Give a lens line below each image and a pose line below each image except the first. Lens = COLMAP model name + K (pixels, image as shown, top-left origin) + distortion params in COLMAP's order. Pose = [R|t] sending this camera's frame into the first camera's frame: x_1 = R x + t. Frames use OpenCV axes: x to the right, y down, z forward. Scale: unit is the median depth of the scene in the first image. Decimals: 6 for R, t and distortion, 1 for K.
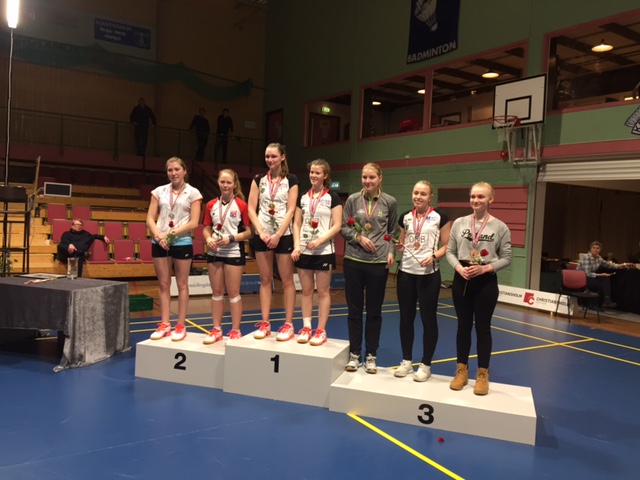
lens RADIAL K [[548.0, 0, 320.0], [0, 548.0, 240.0], [0, 0, 1]] dist [0.119790, -0.151112]
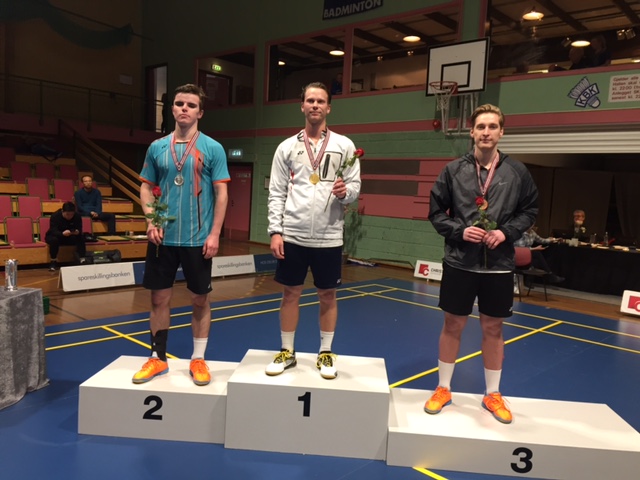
lens RADIAL K [[548.0, 0, 320.0], [0, 548.0, 240.0], [0, 0, 1]] dist [0.119790, -0.151112]
pose [[0.969096, -0.019682, 0.245899, -0.102542], [0.006228, 0.998446, 0.055374, -0.011643], [-0.246607, -0.052131, 0.967712, 0.138969]]
